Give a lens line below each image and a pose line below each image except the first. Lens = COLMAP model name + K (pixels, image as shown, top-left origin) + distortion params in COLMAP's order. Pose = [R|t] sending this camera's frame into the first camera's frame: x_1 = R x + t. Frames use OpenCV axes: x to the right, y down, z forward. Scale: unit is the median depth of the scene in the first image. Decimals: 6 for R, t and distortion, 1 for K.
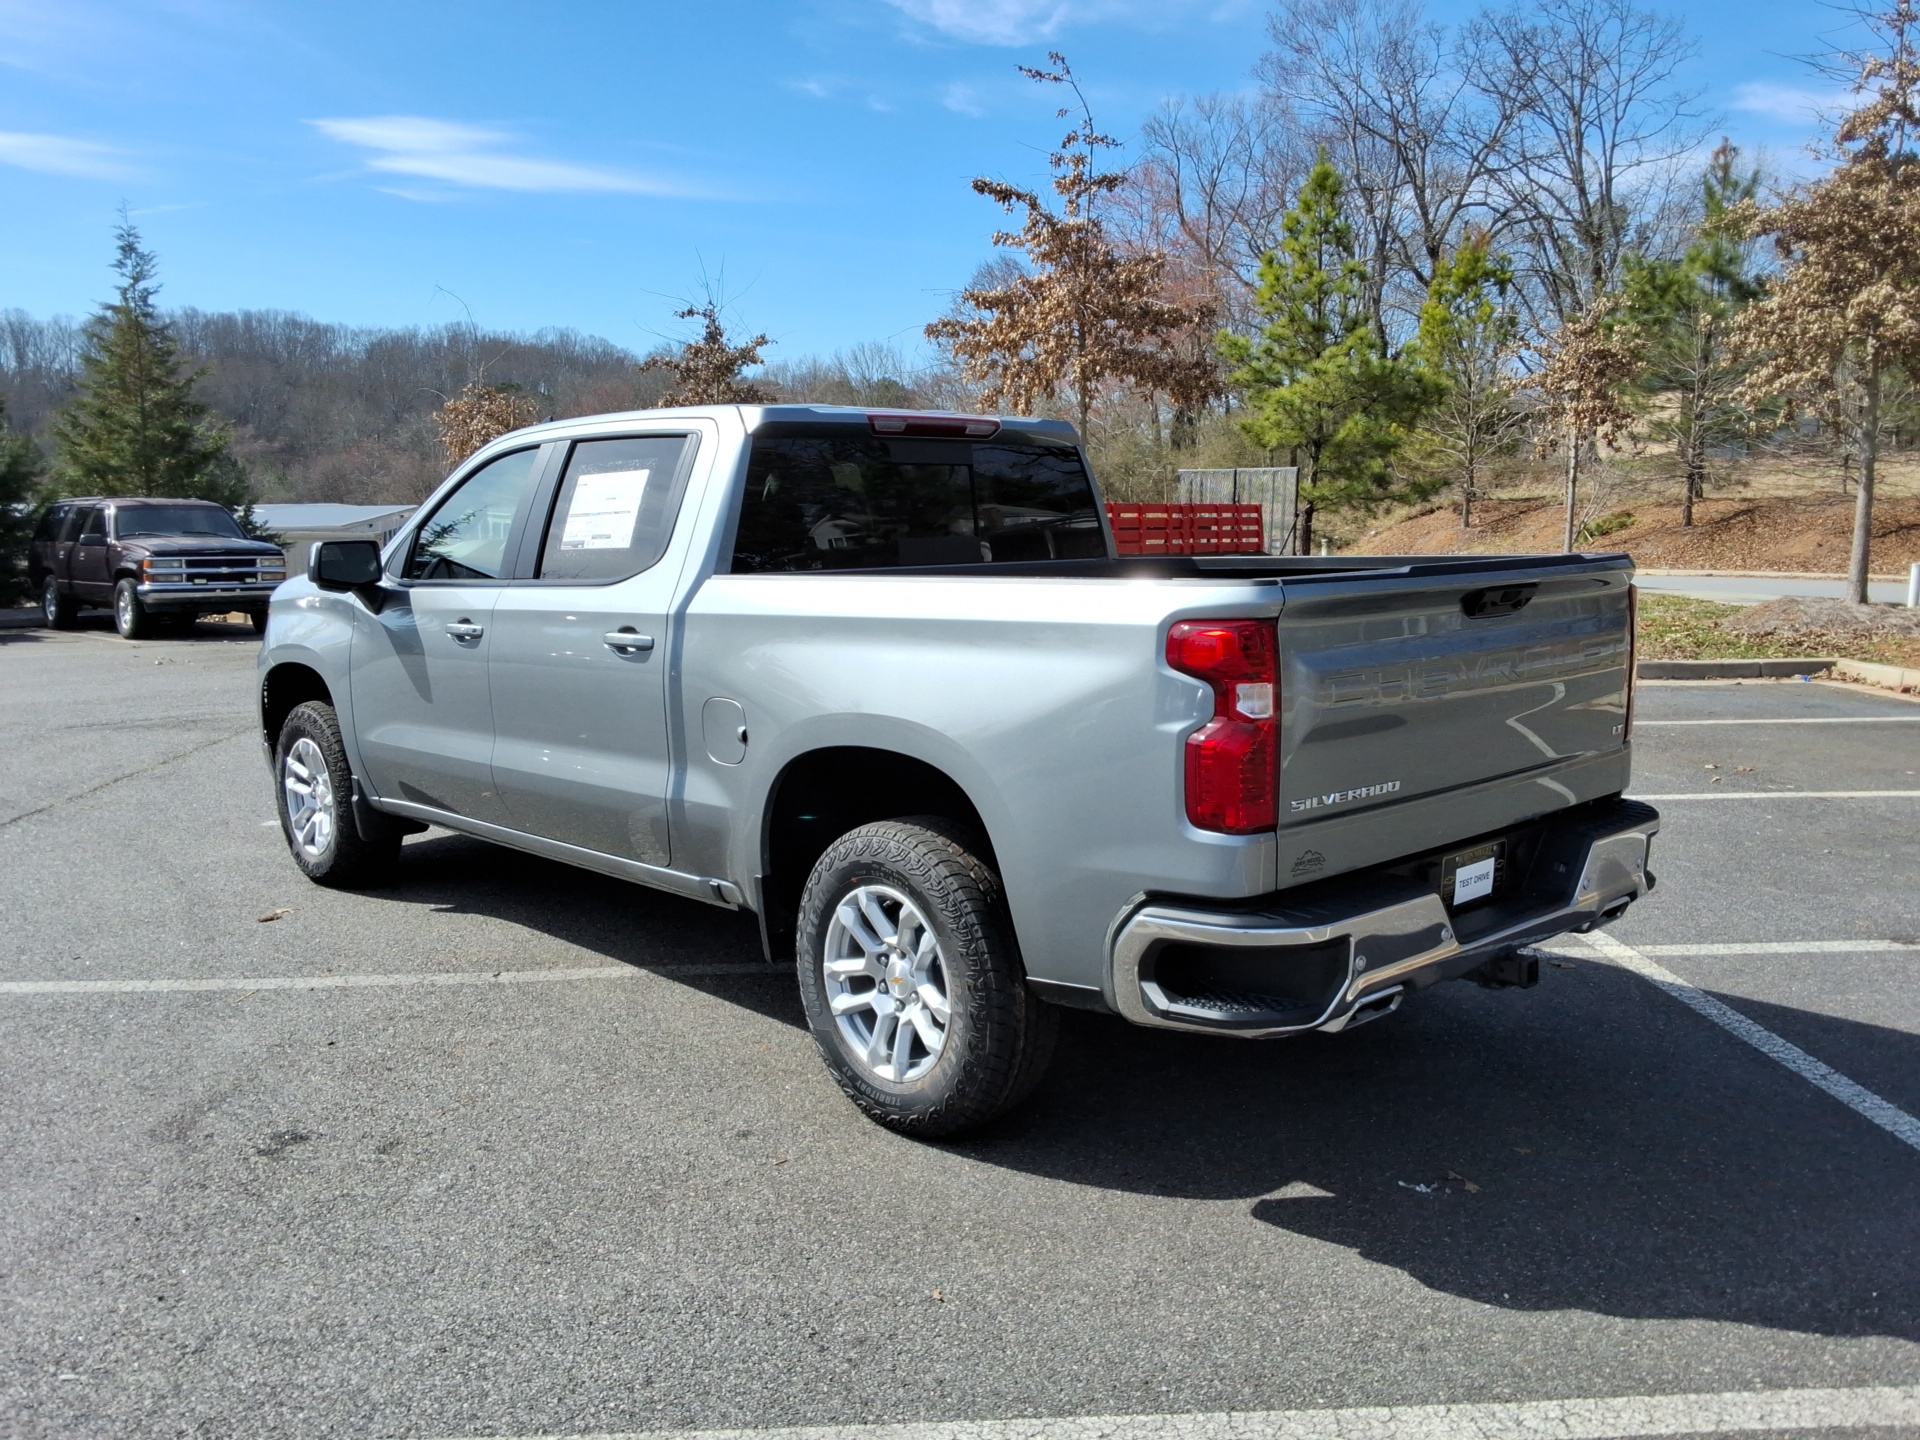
lens RADIAL K [[1541.5, 0, 973.8], [0, 1541.5, 700.2], [0, 0, 1]] dist [0.096693, -0.145675]
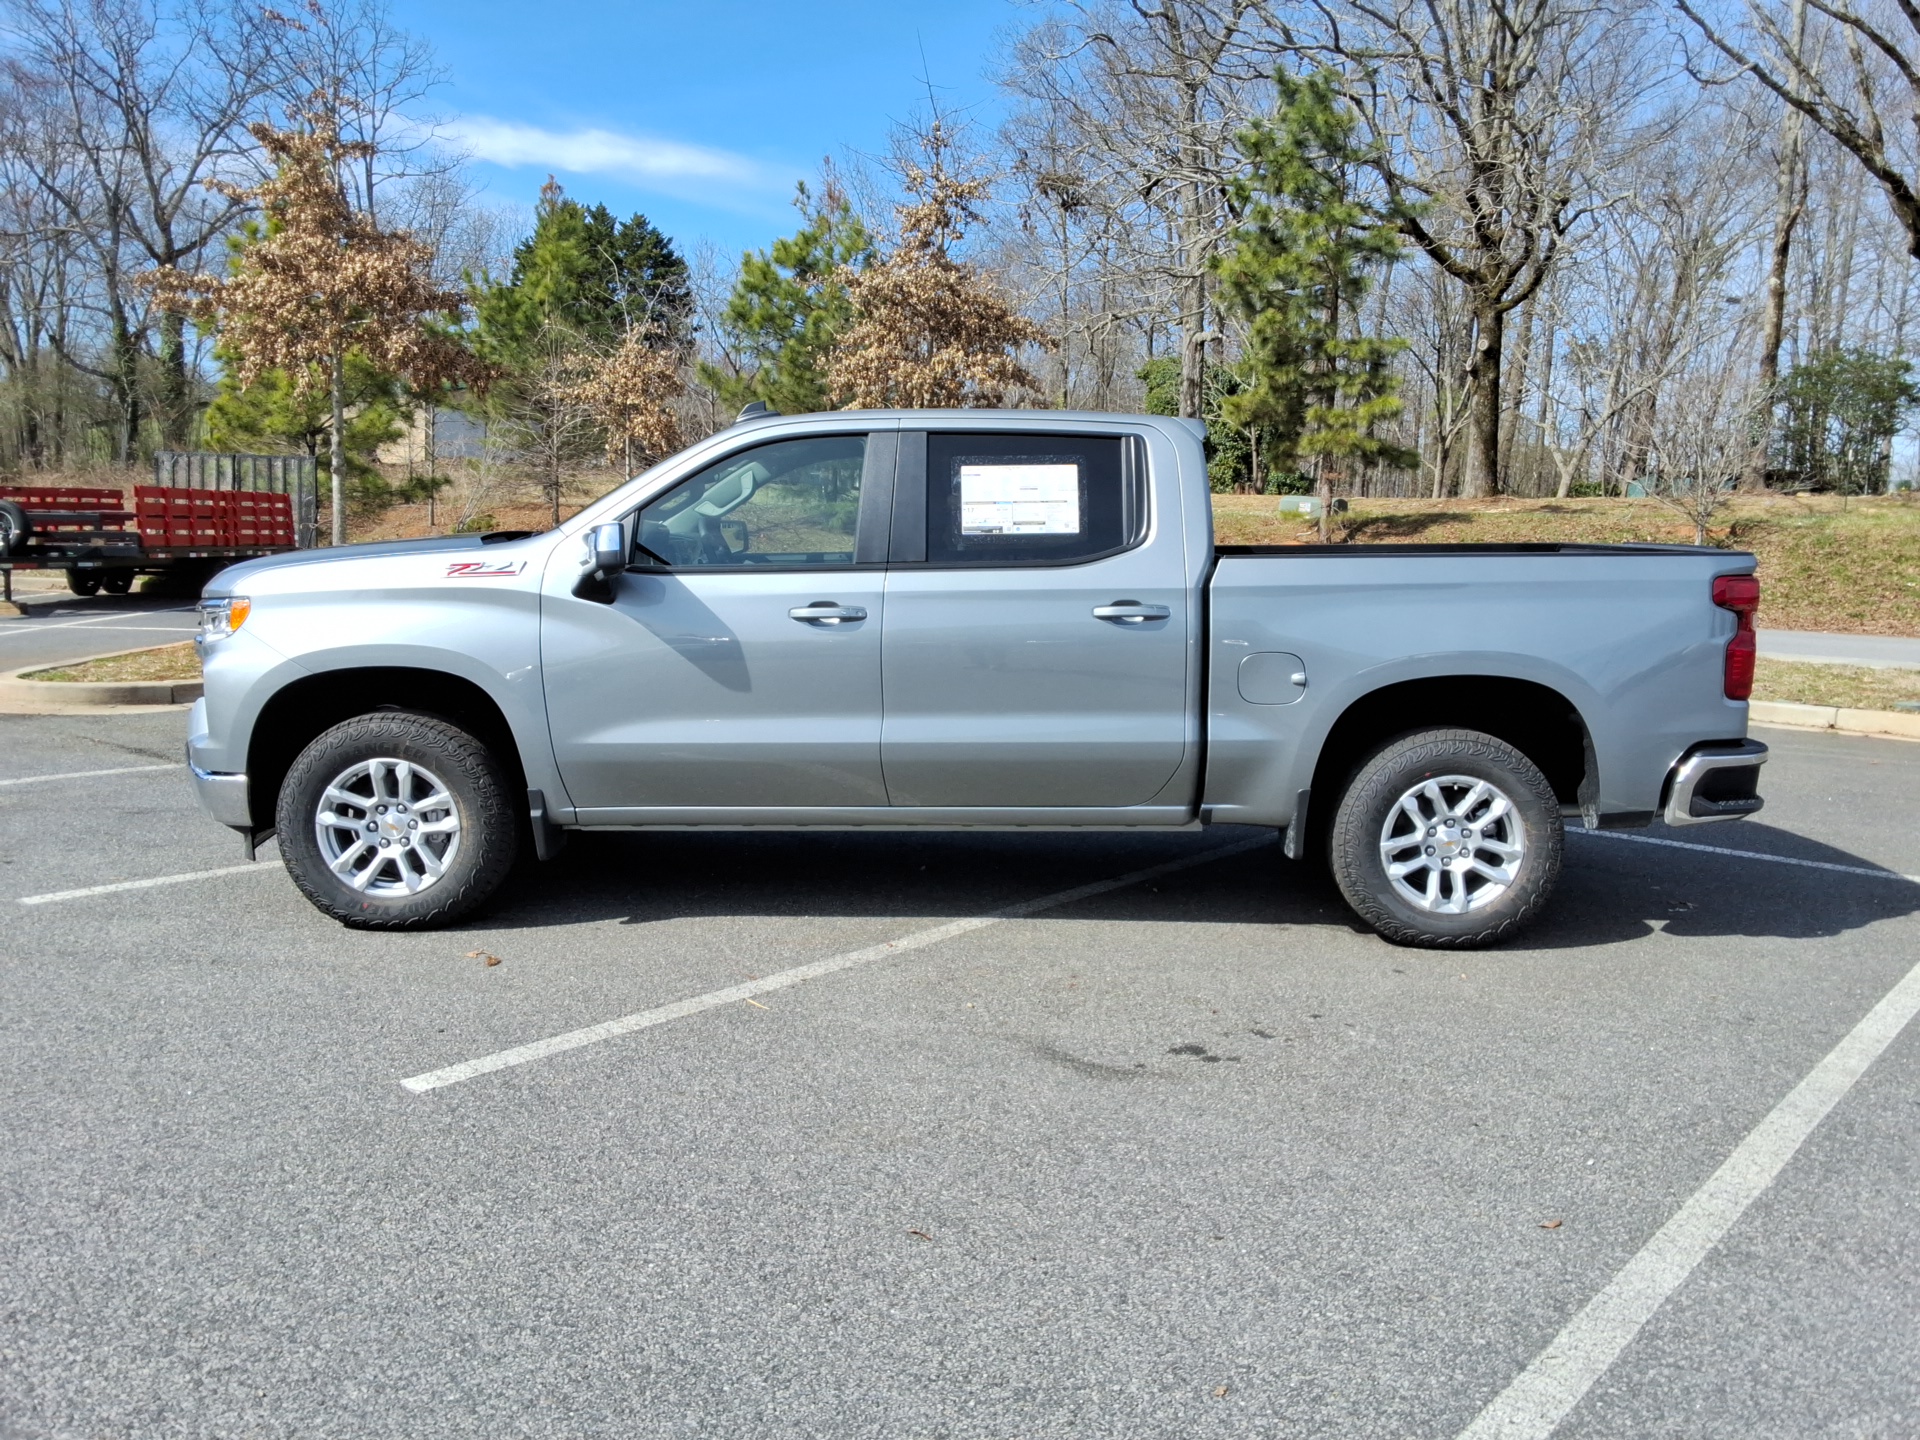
lens RADIAL K [[1541.5, 0, 955.2], [0, 1541.5, 709.5], [0, 0, 1]] dist [0.096693, -0.145675]
pose [[0.698732, -0.066623, 0.712275, -0.365732], [0.062182, 0.997542, 0.032306, -0.003641], [-0.712676, 0.021718, 0.701157, 0.089787]]
